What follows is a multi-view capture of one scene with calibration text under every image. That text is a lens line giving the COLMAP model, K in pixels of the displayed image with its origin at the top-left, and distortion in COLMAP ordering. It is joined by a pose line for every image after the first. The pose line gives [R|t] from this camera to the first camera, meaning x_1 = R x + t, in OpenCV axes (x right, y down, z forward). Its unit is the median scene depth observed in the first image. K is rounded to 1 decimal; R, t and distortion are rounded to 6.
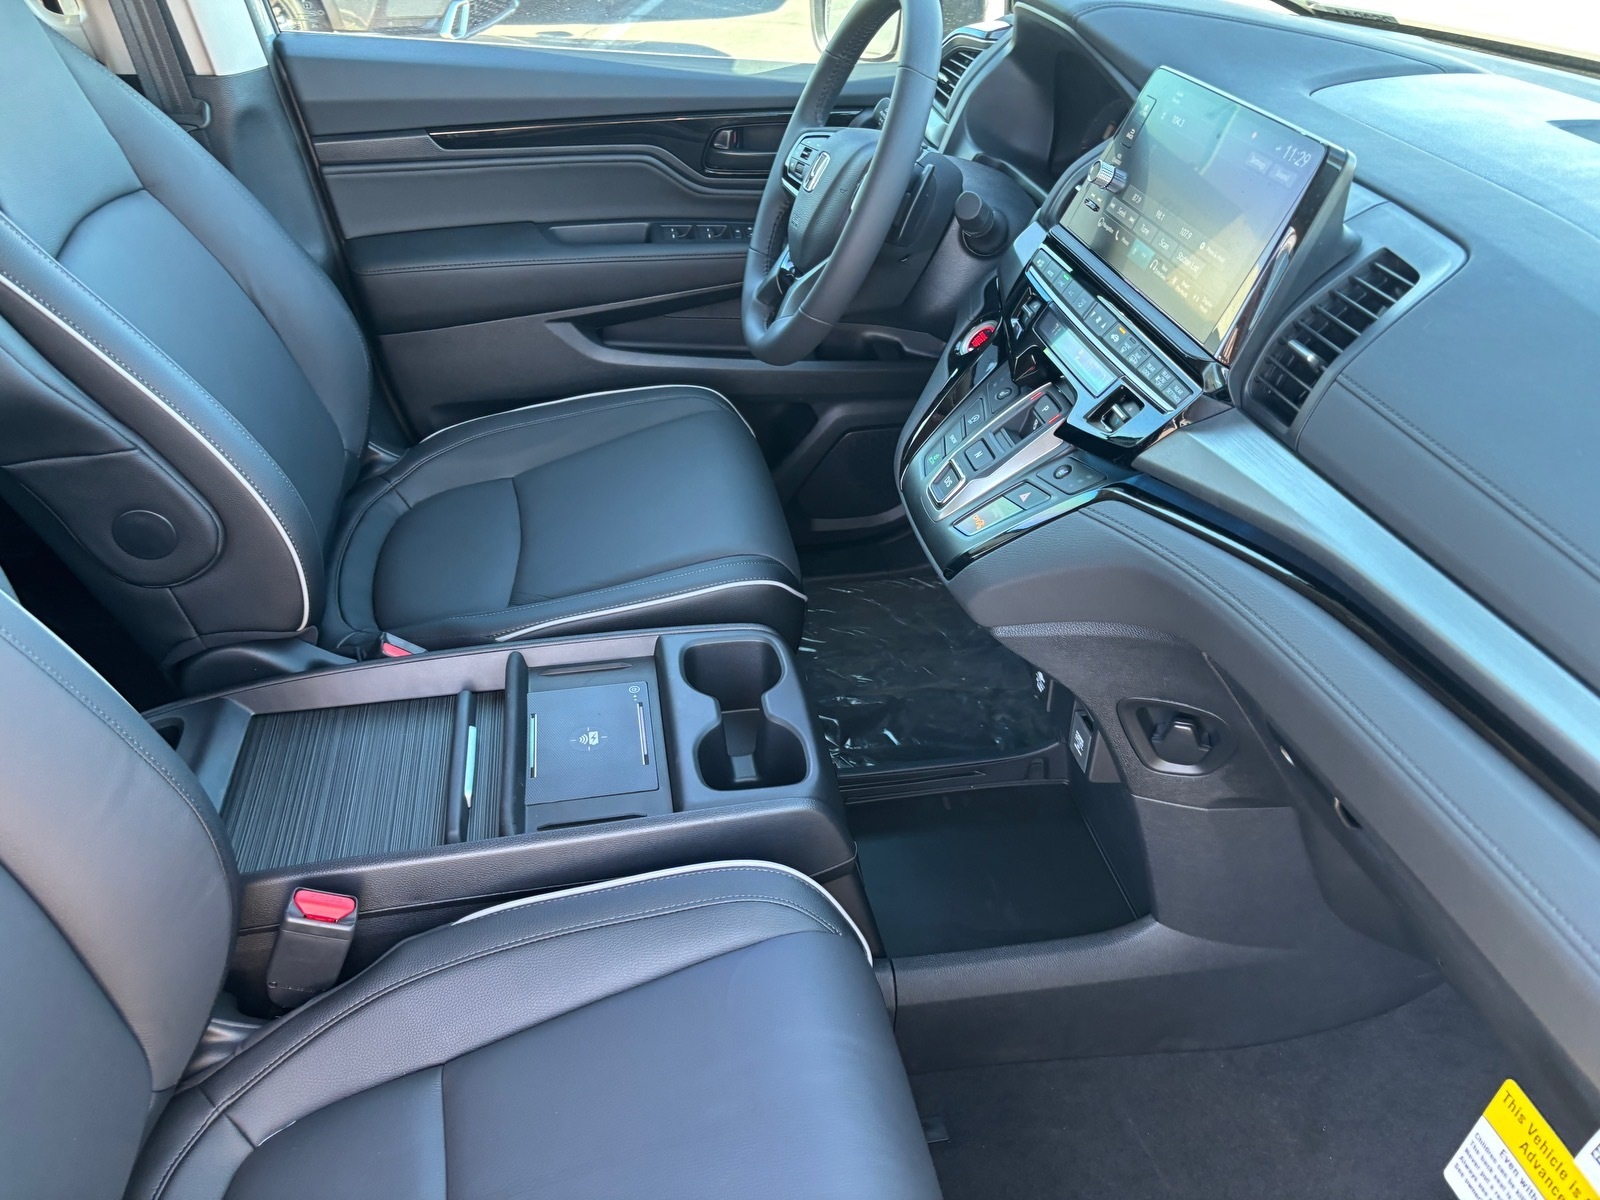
lens RADIAL K [[1222.5, 0, 788.0], [0, 1222.5, 607.8], [0, 0, 1]] dist [0.032283, -0.033732]
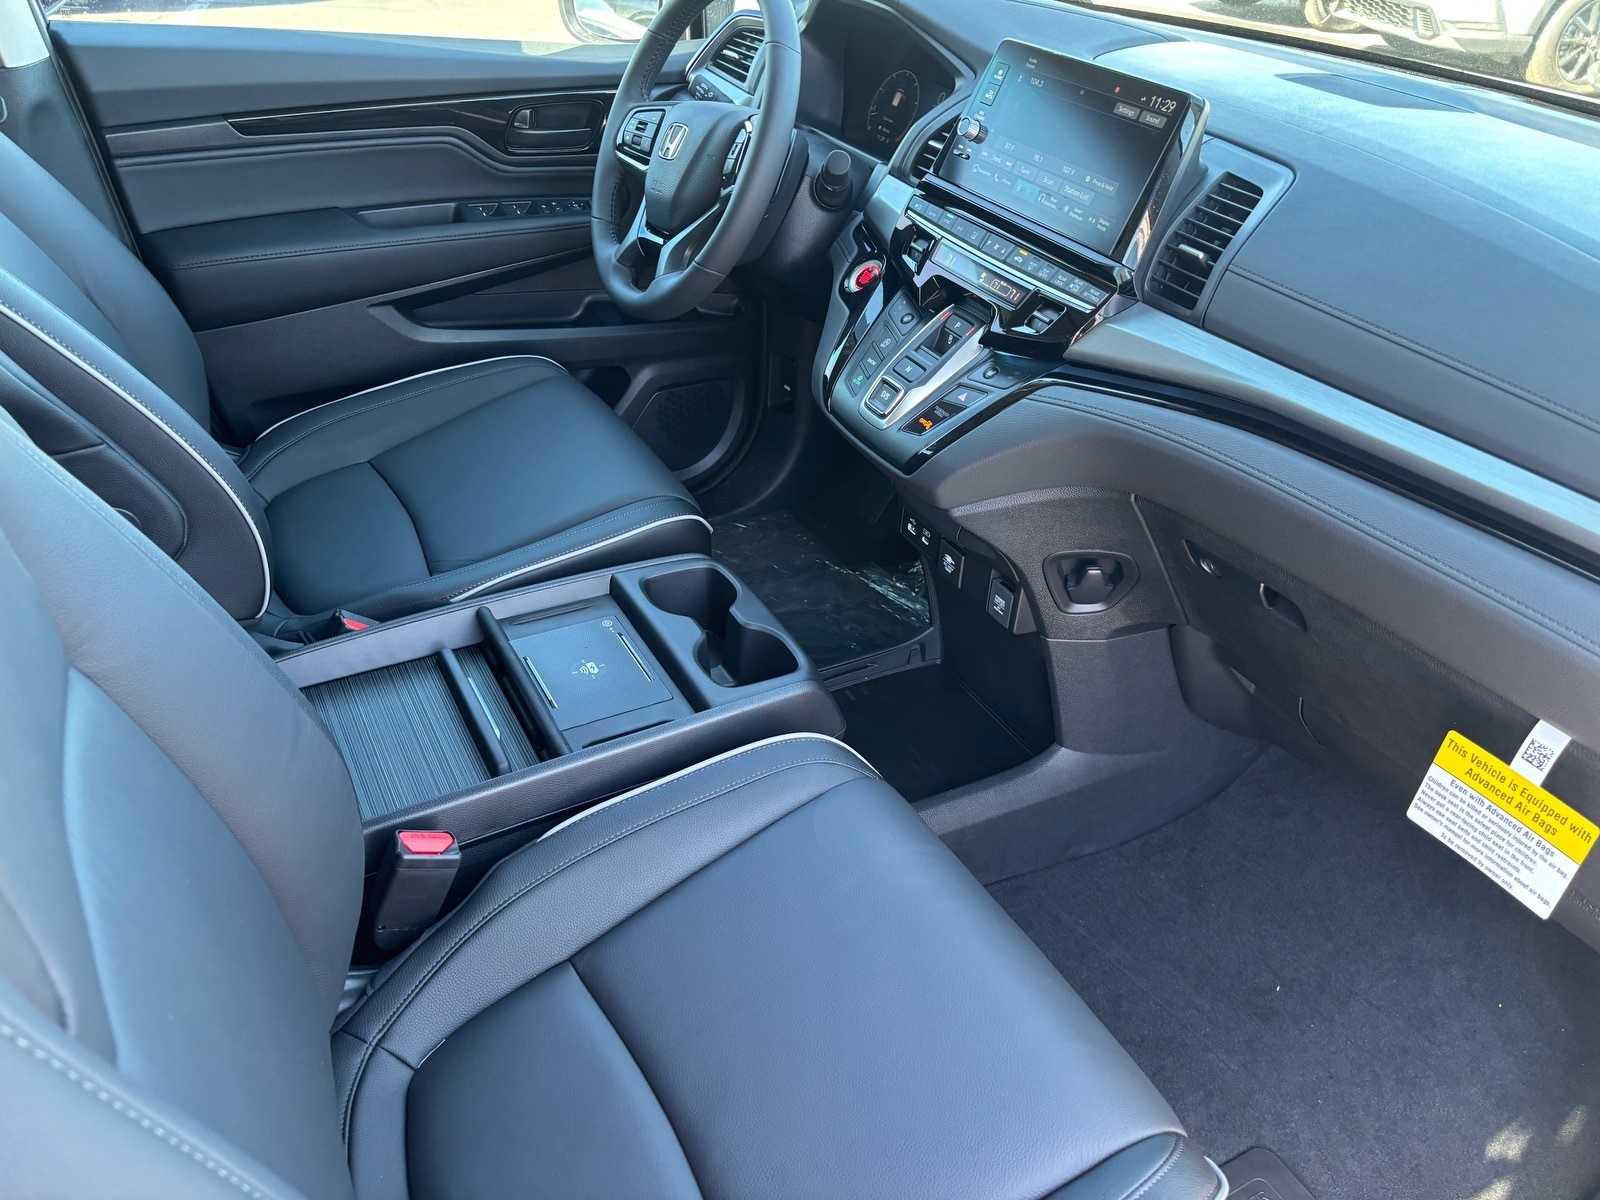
lens RADIAL K [[1222.5, 0, 790.7], [0, 1222.5, 604.6], [0, 0, 1]] dist [0.032283, -0.033732]
pose [[0.947392, -0.144516, 0.285594, -0.283122], [0.142701, 0.989390, 0.027272, 0.045160], [-0.286505, 0.014917, 0.957963, -0.086416]]
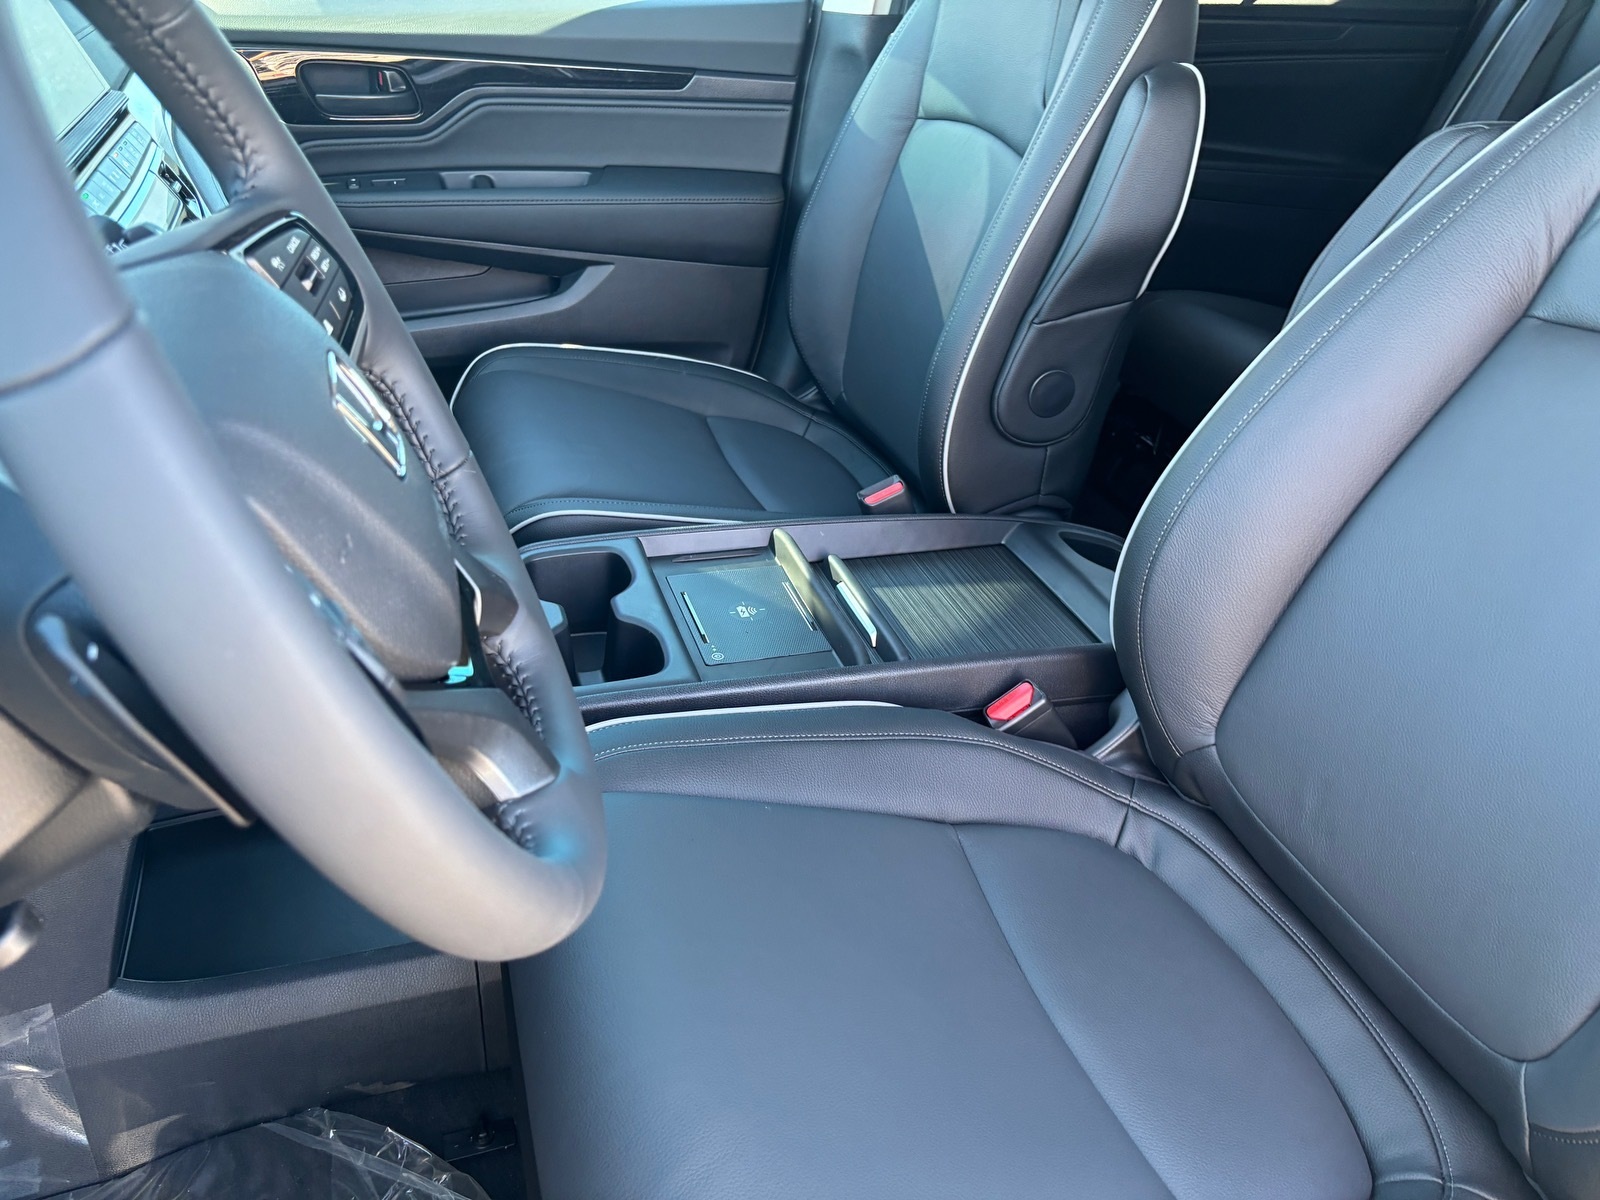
lens RADIAL K [[1222.5, 0, 805.9], [0, 1222.5, 596.6], [0, 0, 1]] dist [0.032283, -0.033732]
pose [[-0.986670, 0.014681, -0.162070, -0.048561], [-0.139475, 0.436799, 0.888681, -0.746852], [0.083839, 0.899439, -0.428929, 1.362170]]
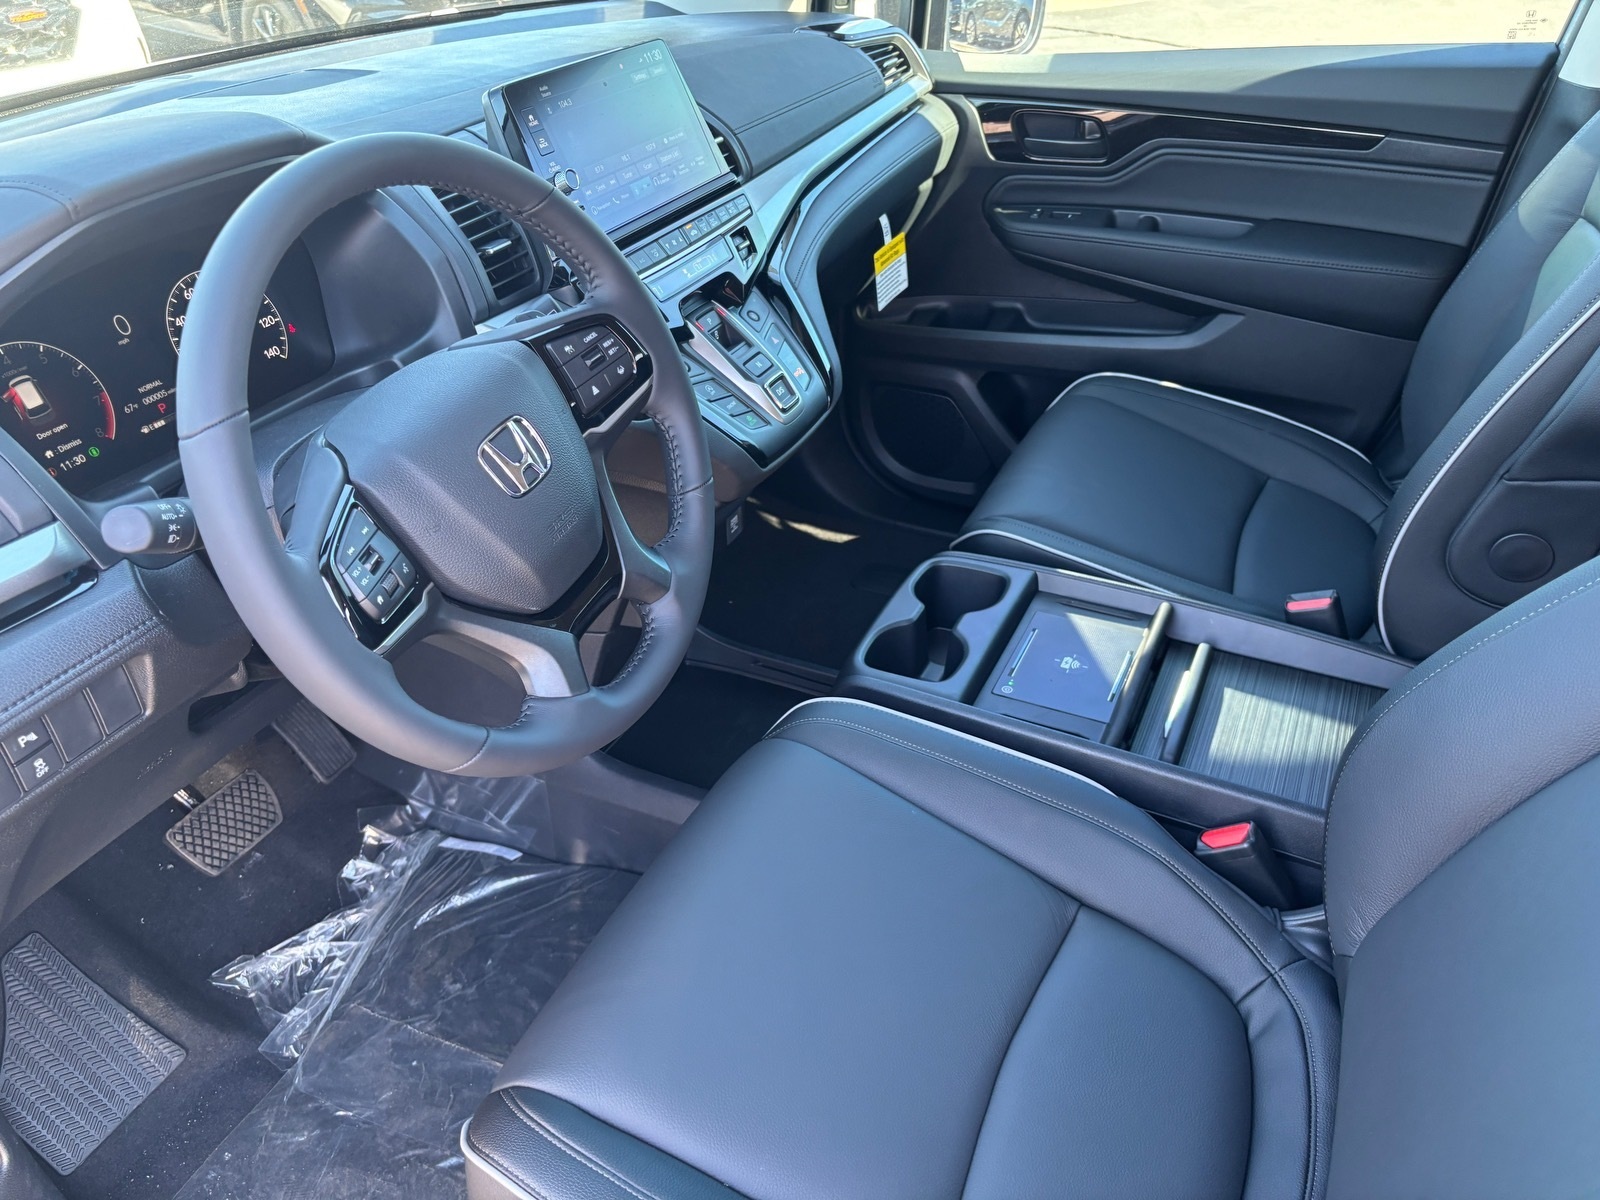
lens RADIAL K [[1222.5, 0, 793.1], [0, 1222.5, 602.5], [0, 0, 1]] dist [0.032283, -0.033732]
pose [[-0.816523, -0.306299, 0.489359, -0.462683], [0.338205, 0.433179, 0.835448, -0.885945], [-0.467876, 0.847666, -0.250109, 1.296140]]
